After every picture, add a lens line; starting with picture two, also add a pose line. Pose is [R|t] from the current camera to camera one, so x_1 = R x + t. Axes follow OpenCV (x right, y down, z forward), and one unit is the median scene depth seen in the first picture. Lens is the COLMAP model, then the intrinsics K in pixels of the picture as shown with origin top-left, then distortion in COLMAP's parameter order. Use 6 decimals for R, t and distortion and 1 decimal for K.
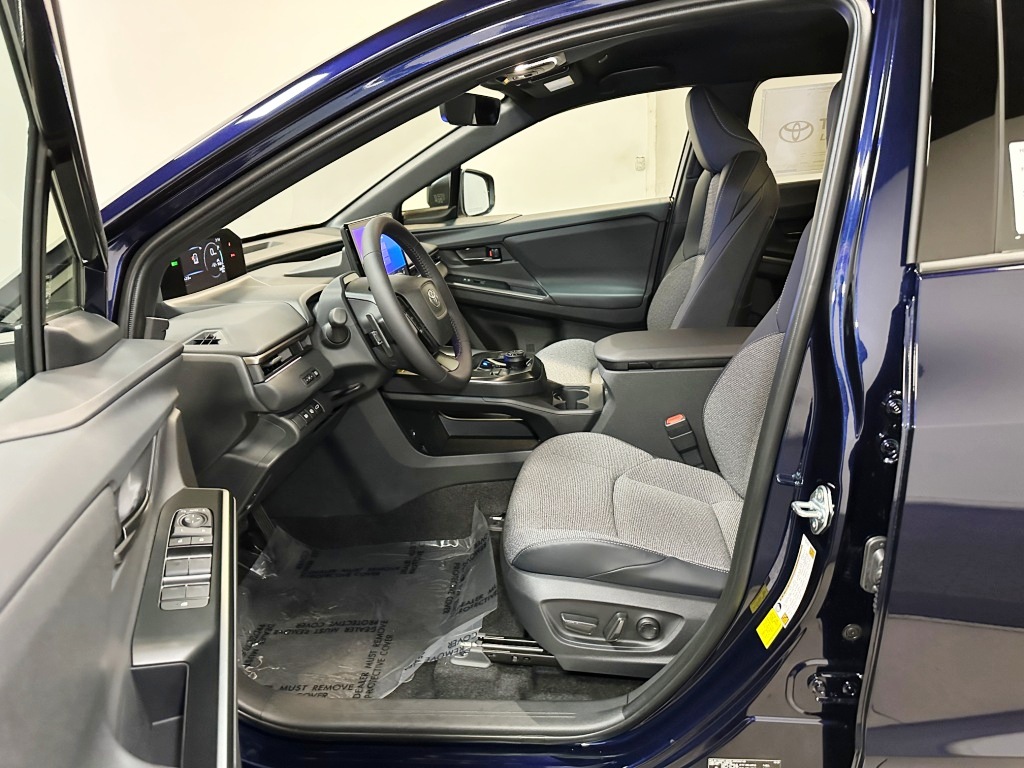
lens RADIAL K [[668.1, 0, 512.0], [0, 668.1, 384.0], [0, 0, 1]] dist [0.062414, -0.000727]
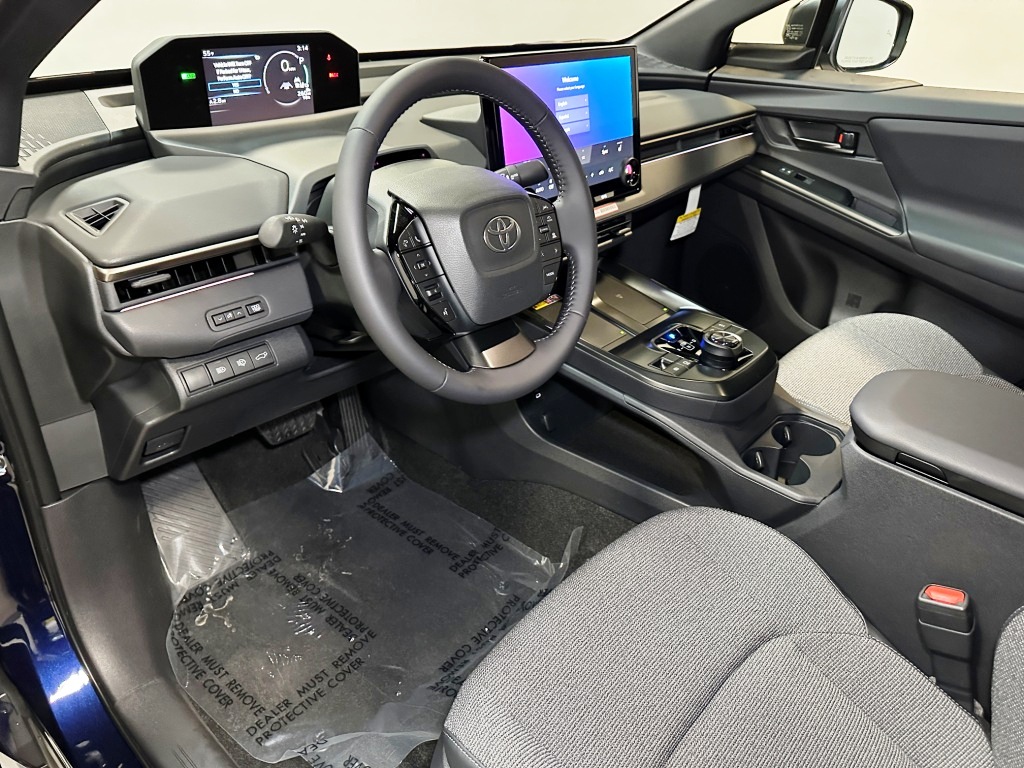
lens RADIAL K [[705.1, 0, 512.0], [0, 705.1, 384.0], [0, 0, 1]] dist [-0.000622, -0.001415]
pose [[0.813225, 0.387508, -0.434169, 0.145018], [-0.277724, 0.914046, 0.295618, -0.148486], [0.511405, -0.119825, 0.850945, 0.404380]]
